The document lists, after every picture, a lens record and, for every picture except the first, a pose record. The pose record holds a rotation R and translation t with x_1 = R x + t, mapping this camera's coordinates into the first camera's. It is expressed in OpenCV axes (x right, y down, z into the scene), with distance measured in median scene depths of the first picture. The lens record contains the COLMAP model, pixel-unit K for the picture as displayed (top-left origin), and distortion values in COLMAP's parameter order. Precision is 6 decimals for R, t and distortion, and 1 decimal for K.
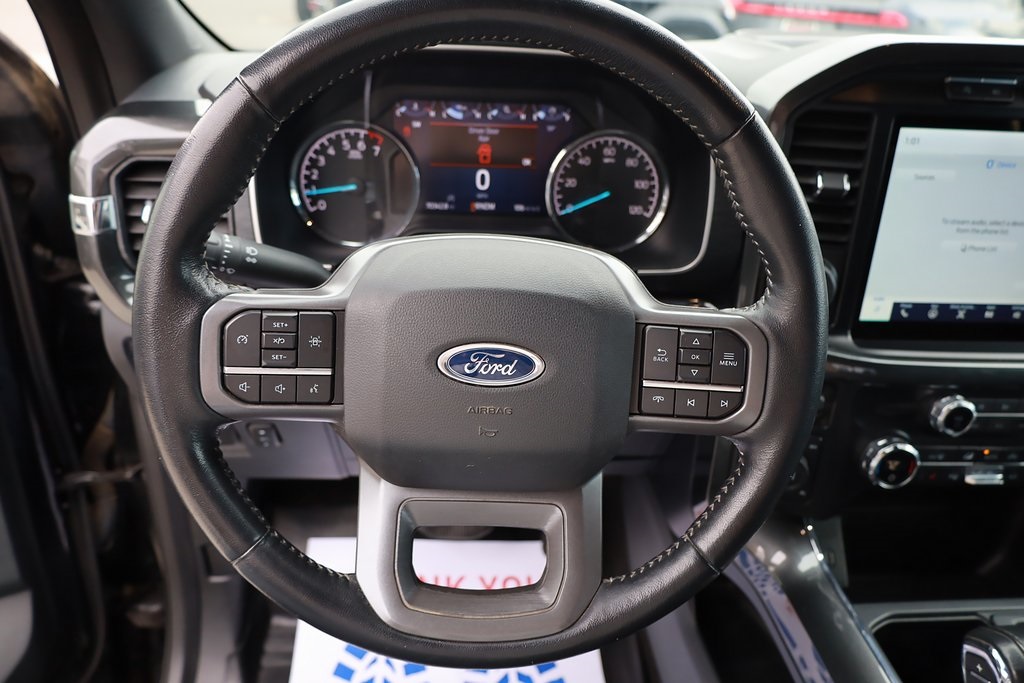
lens RADIAL K [[696.9, 0, 507.5], [0, 696.9, 341.3], [0, 0, 1]] dist [-0.005675, -0.000483]
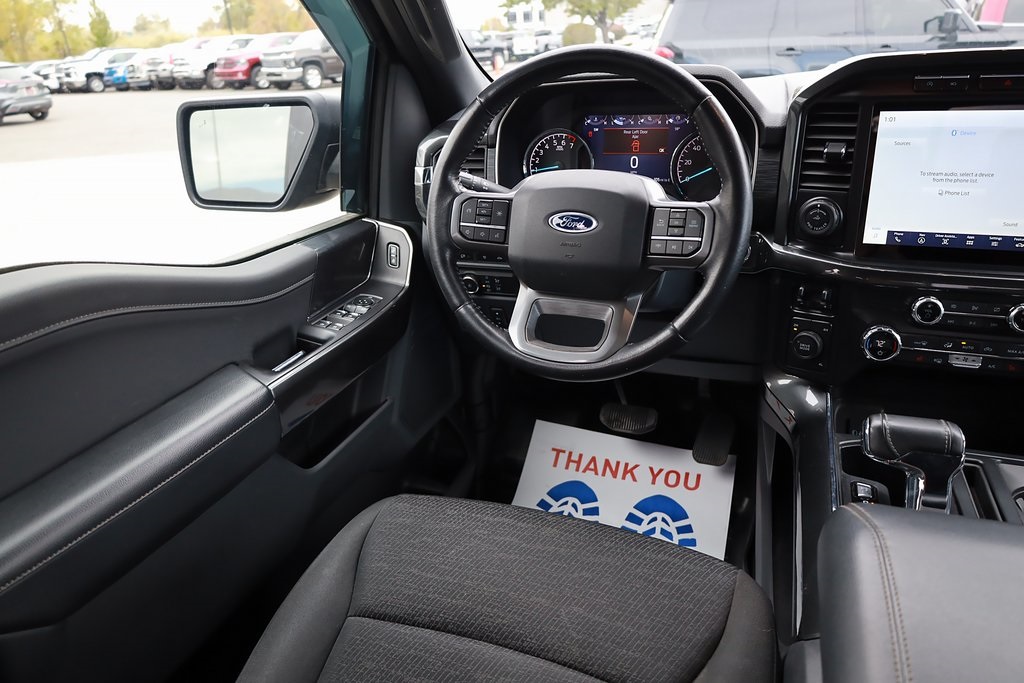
lens RADIAL K [[694.9, 0, 516.7], [0, 694.9, 342.0], [0, 0, 1]] dist [-0.015642, 0.004226]
pose [[0.909076, 0.078857, -0.409099, 0.458597], [-0.112053, 0.992021, -0.057780, 0.344162], [0.401278, 0.098367, 0.910659, -0.603634]]
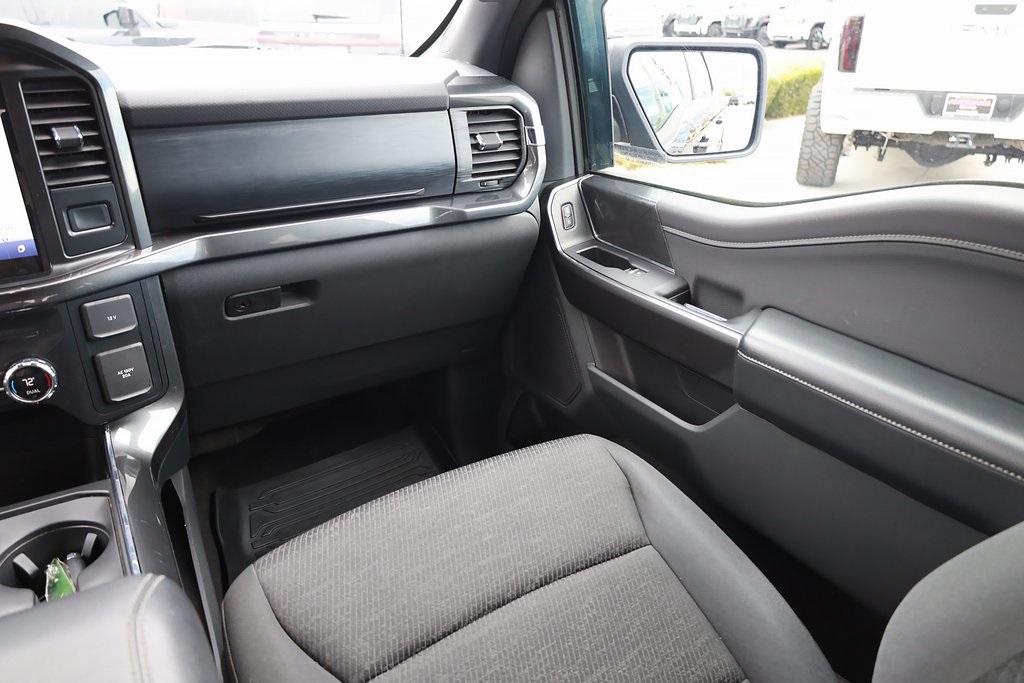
lens RADIAL K [[696.9, 0, 507.5], [0, 696.9, 341.3], [0, 0, 1]] dist [-0.005675, -0.000483]
pose [[0.869376, -0.240990, 0.431404, 1.084022], [0.260712, 0.965317, 0.013851, 0.314026], [-0.419780, 0.100431, 0.902052, -0.368368]]
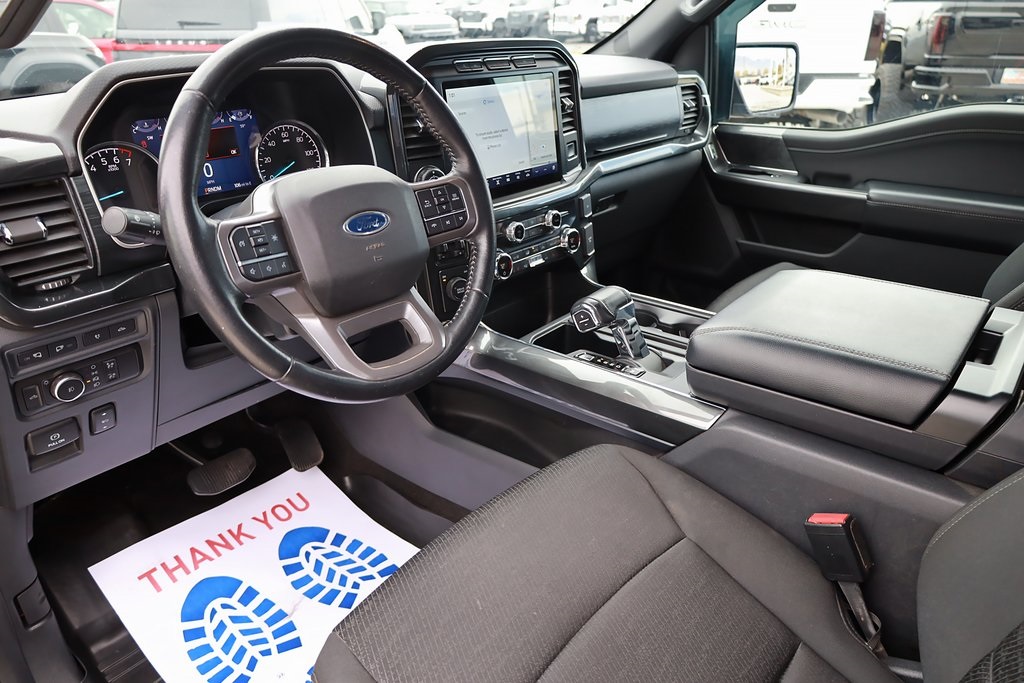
lens RADIAL K [[713.8, 0, 512.0], [0, 713.8, 337.5], [0, 0, 1]] dist [-0.004706, 0.000891]
pose [[0.679354, -0.344207, 0.648074, -0.728543], [0.379202, 0.920775, 0.091540, 0.189160], [-0.628238, 0.183563, 0.756056, -0.417937]]
